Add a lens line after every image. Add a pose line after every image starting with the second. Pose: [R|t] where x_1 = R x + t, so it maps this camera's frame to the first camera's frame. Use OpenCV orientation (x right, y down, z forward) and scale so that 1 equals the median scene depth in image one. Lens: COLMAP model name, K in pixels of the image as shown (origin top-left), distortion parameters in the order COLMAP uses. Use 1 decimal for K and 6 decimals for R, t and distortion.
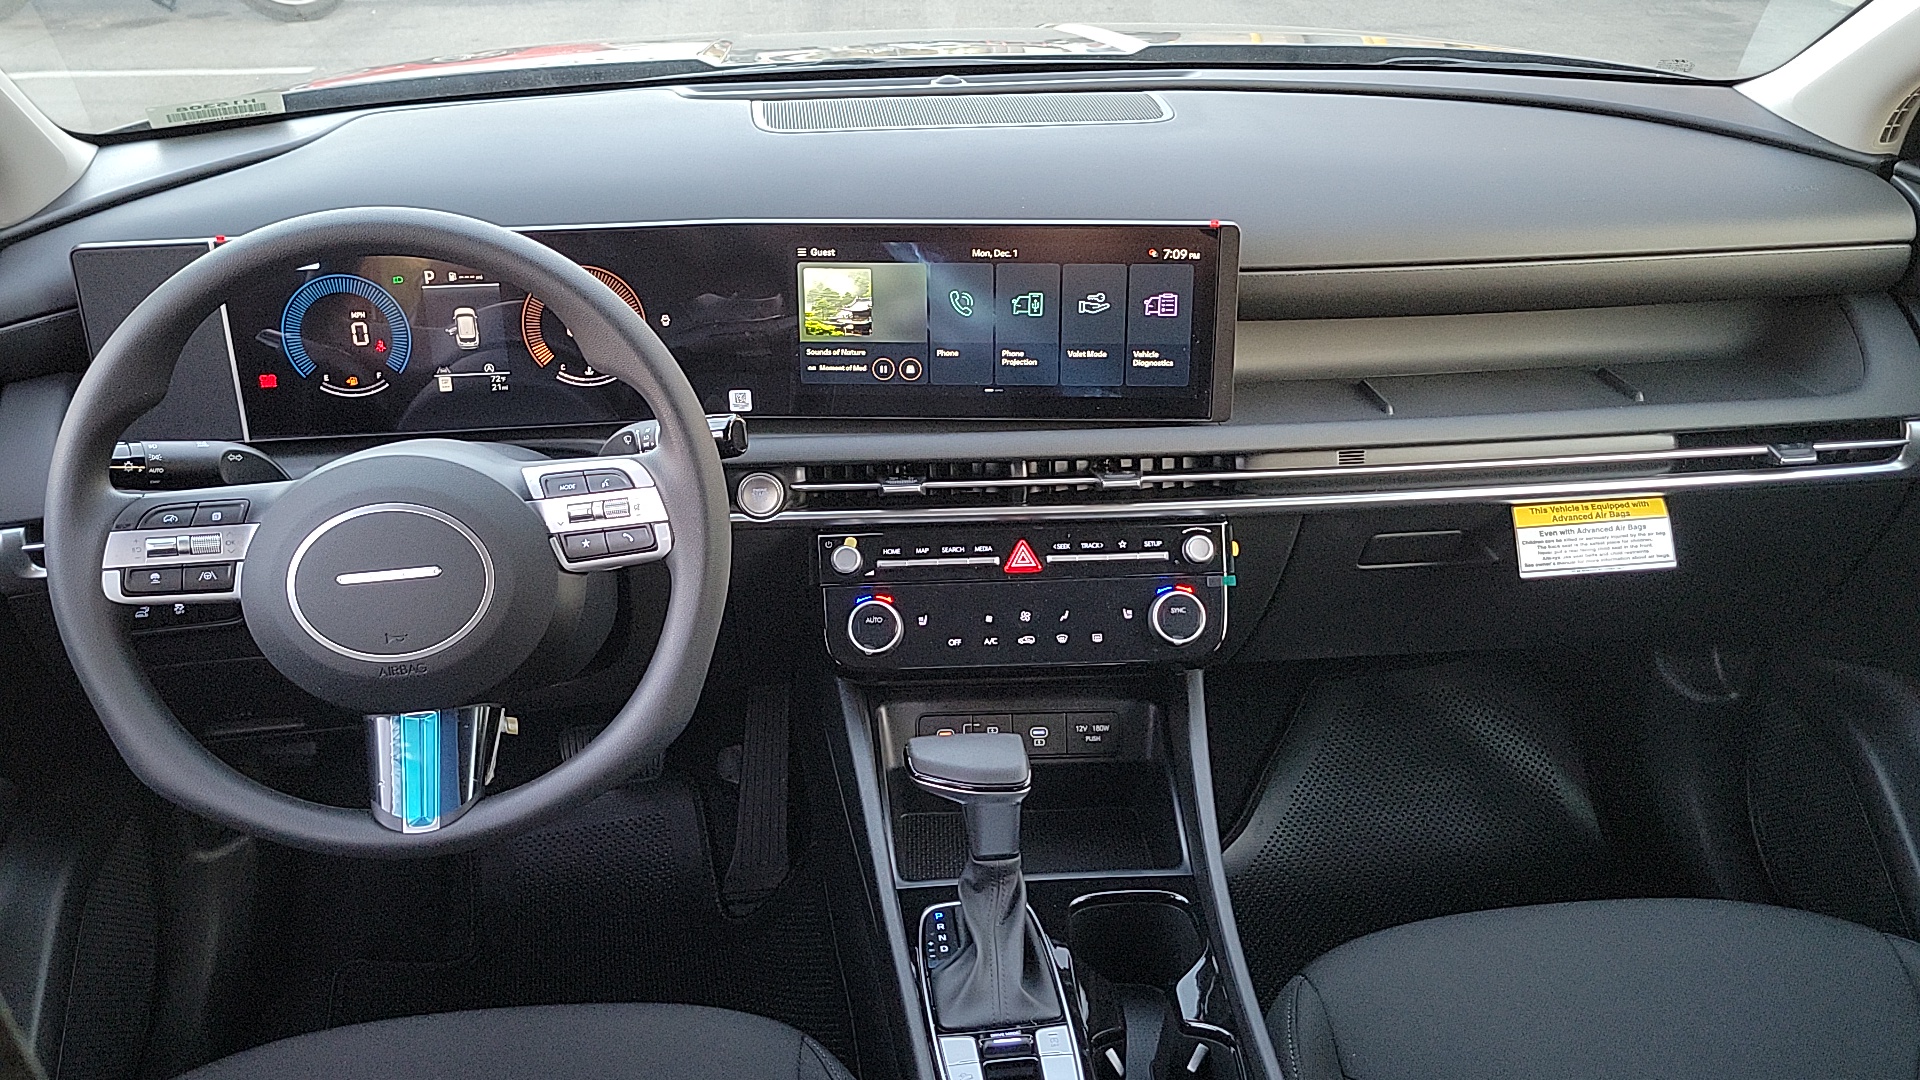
lens RADIAL K [[1613.9, 0, 972.2], [0, 1613.9, 542.9], [0, 0, 1]] dist [0.034044, -0.009682]
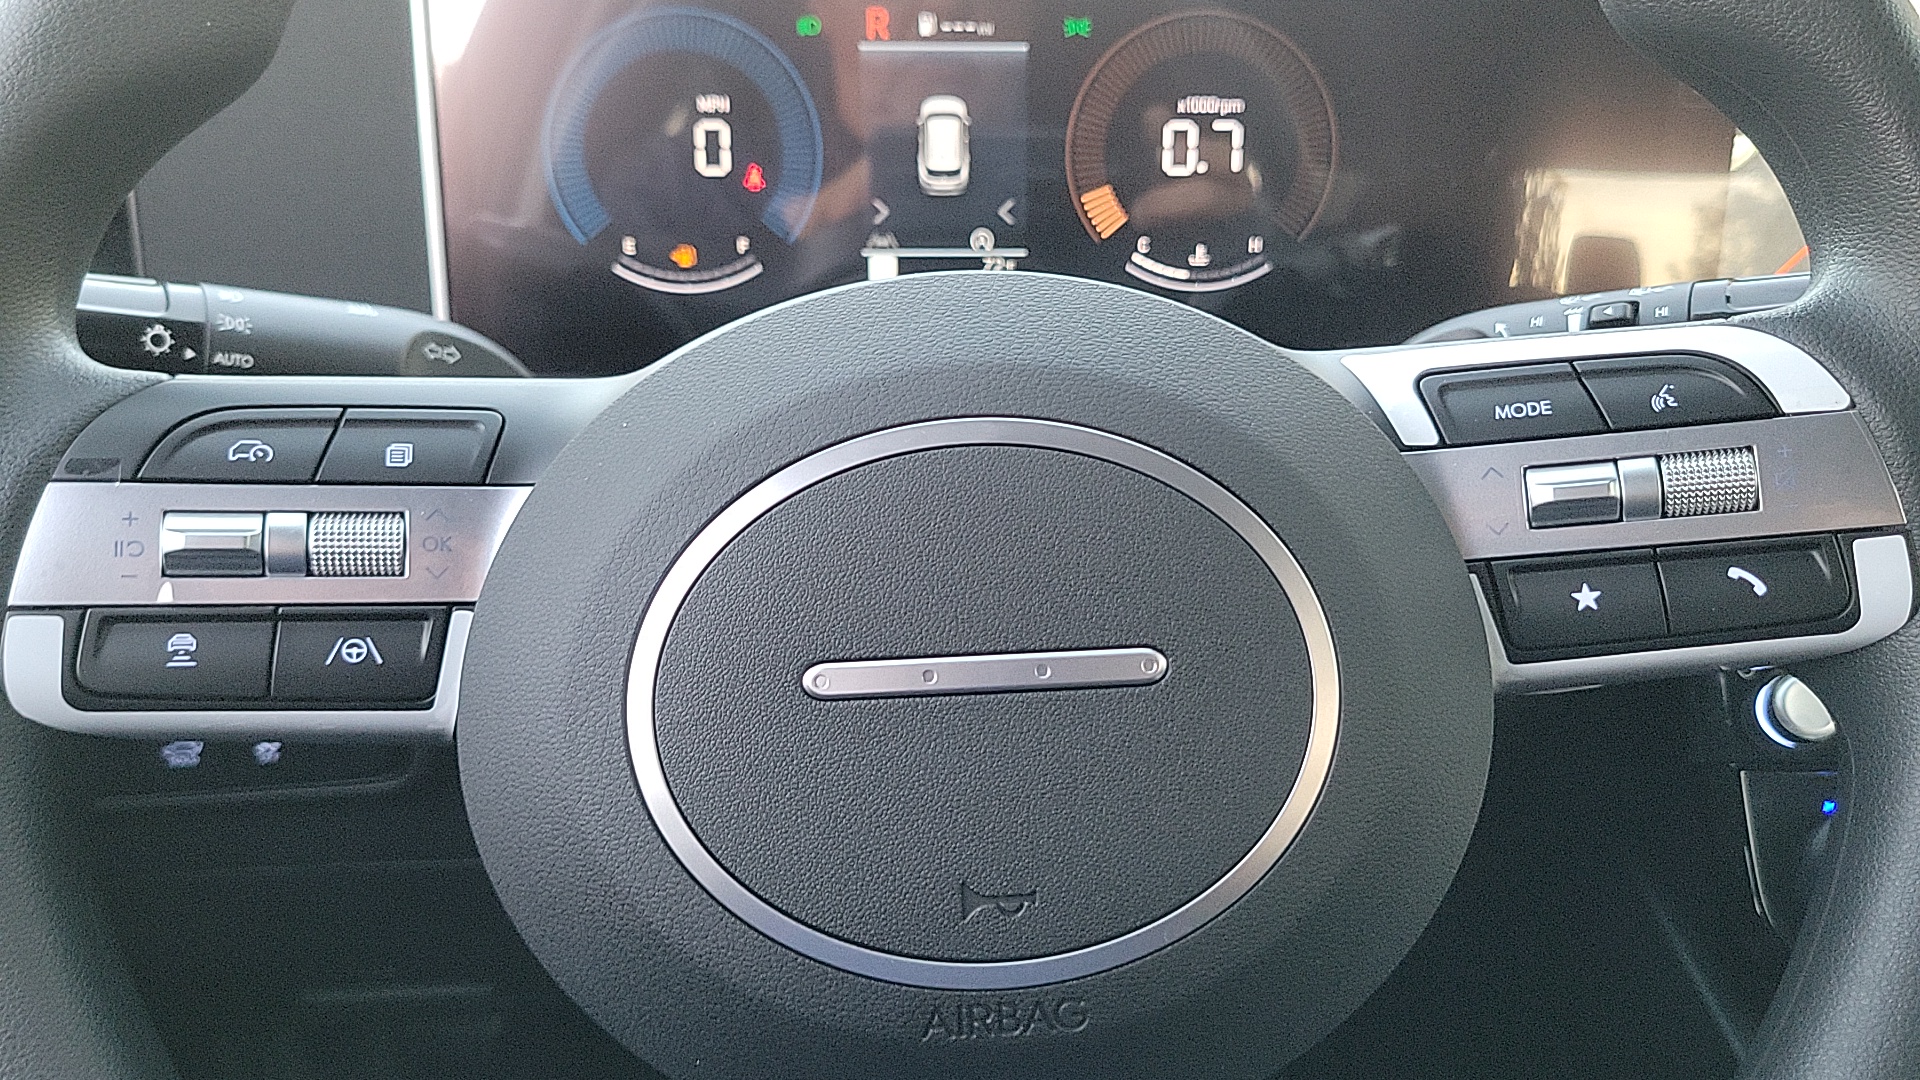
lens RADIAL K [[1613.9, 0, 972.2], [0, 1613.9, 542.9], [0, 0, 1]] dist [0.034044, -0.009682]
pose [[0.997380, 0.038117, -0.061480, -0.271620], [-0.044146, 0.994020, -0.099881, 0.020310], [0.057305, 0.102334, 0.993098, 0.566547]]
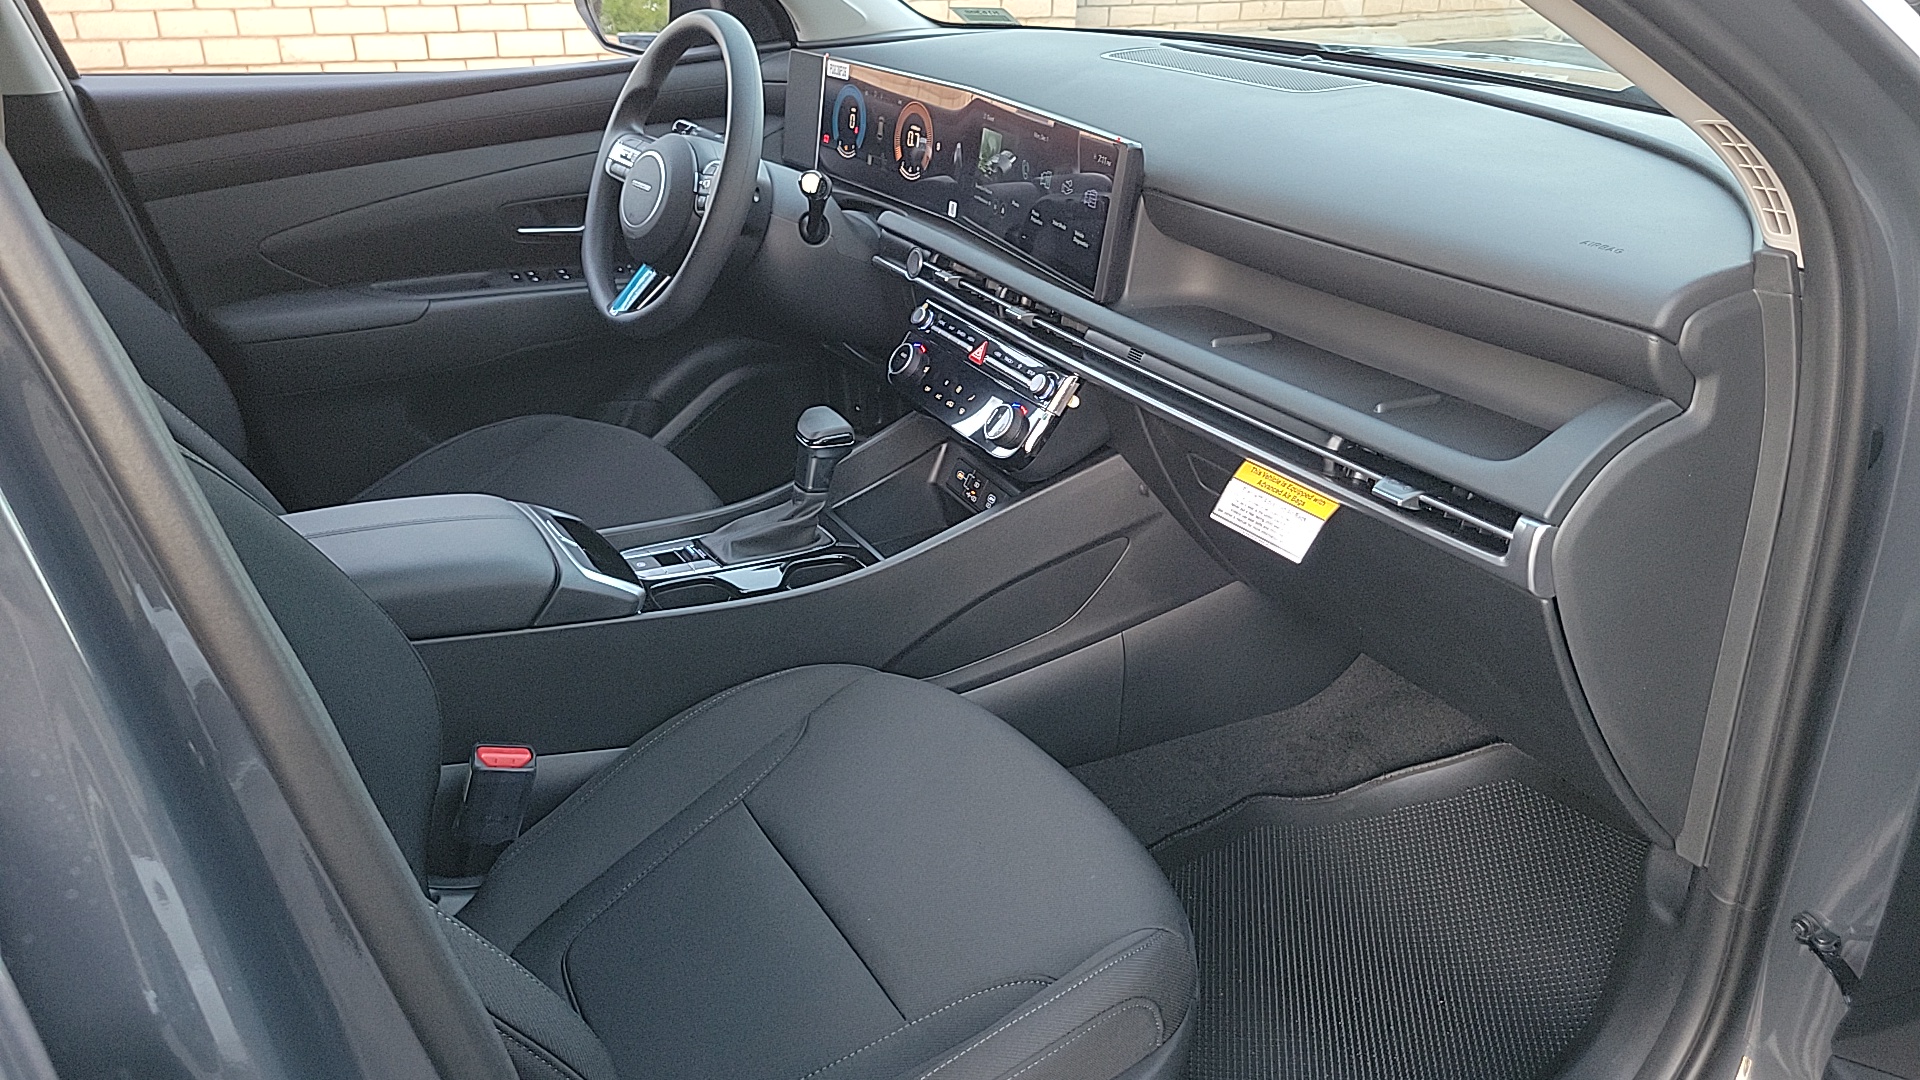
lens RADIAL K [[1561.0, 0, 927.9], [0, 1561.0, 539.6], [0, 0, 1]] dist [0.053302, -0.004119]
pose [[0.378818, 0.375871, -0.845706, 1.229107], [-0.421389, 0.883643, 0.203978, -0.105512], [0.823971, 0.279100, 0.493128, 0.342358]]
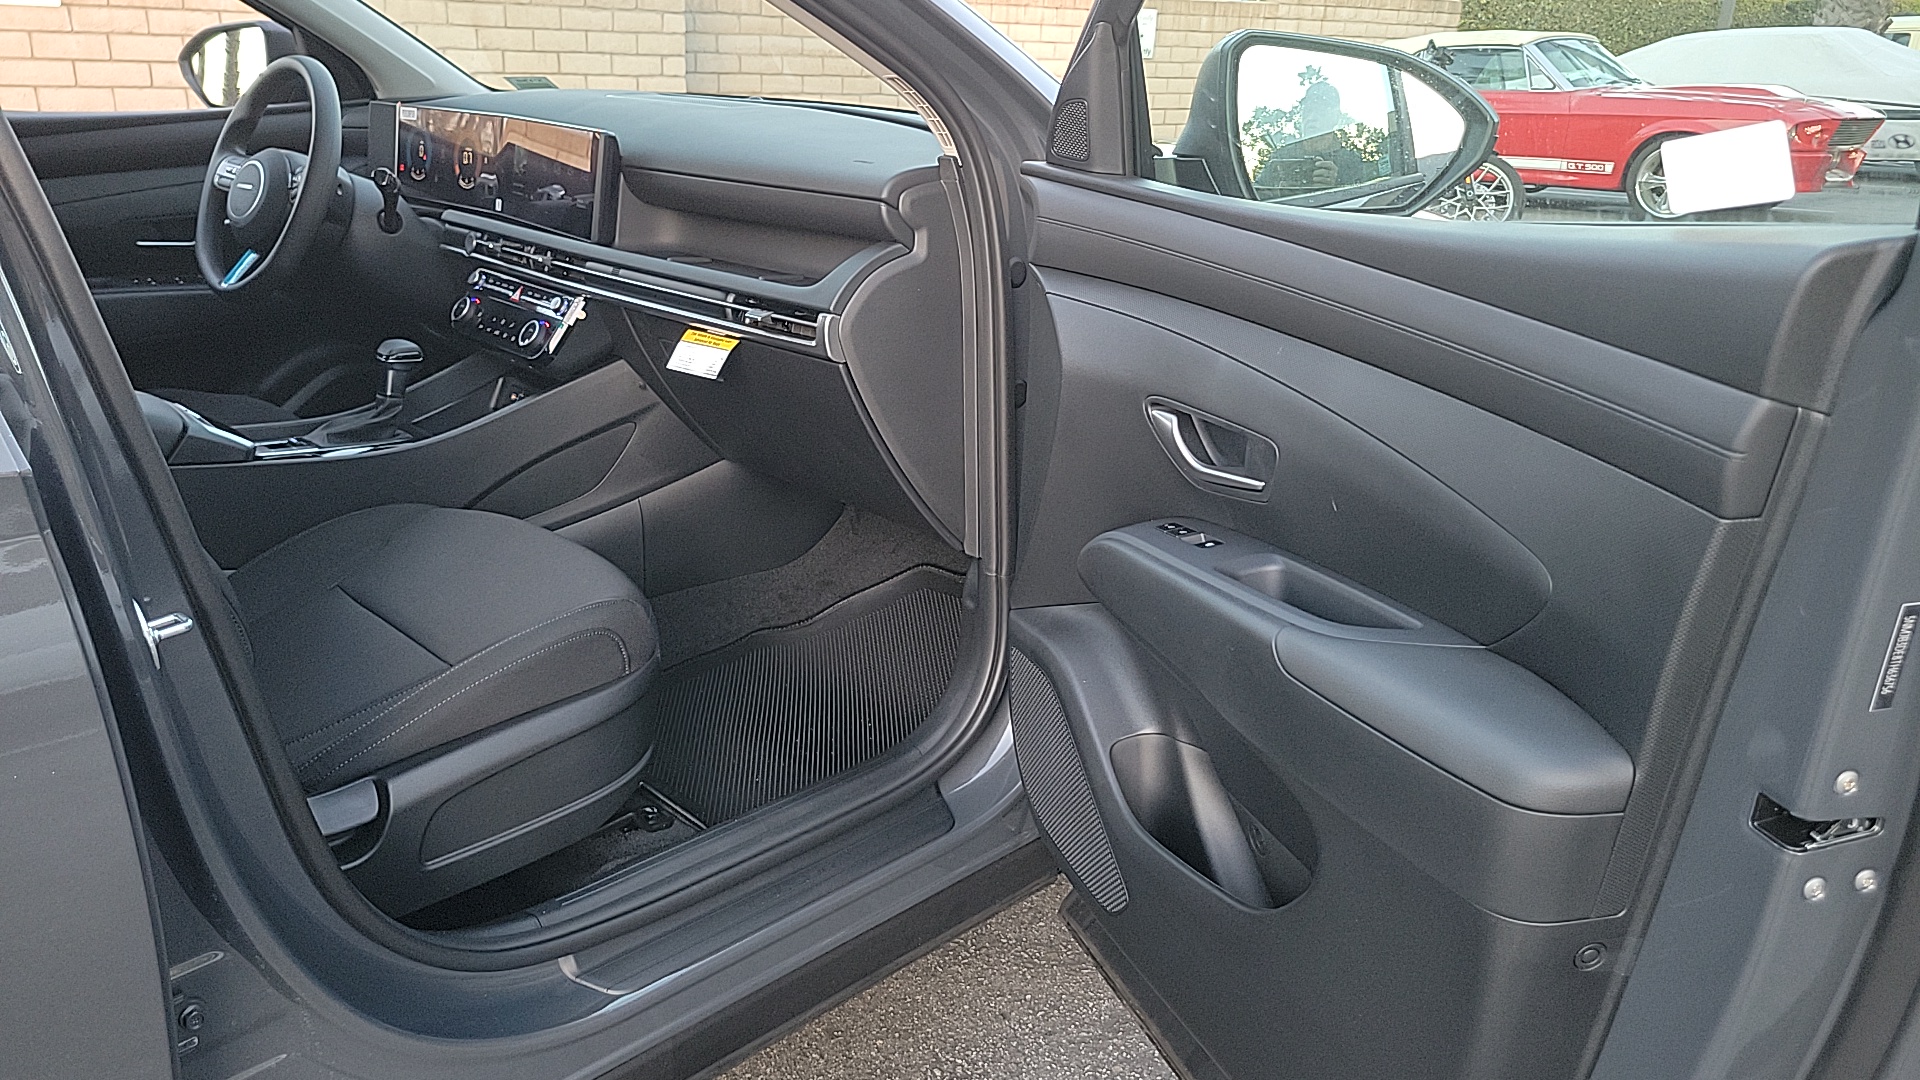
lens RADIAL K [[1613.9, 0, 972.2], [0, 1613.9, 542.9], [0, 0, 1]] dist [0.034044, -0.009682]
pose [[0.585698, 0.258325, -0.768262, 1.902926], [-0.388369, 0.921401, 0.013738, 0.044819], [0.711426, 0.290323, 0.639989, 0.245125]]
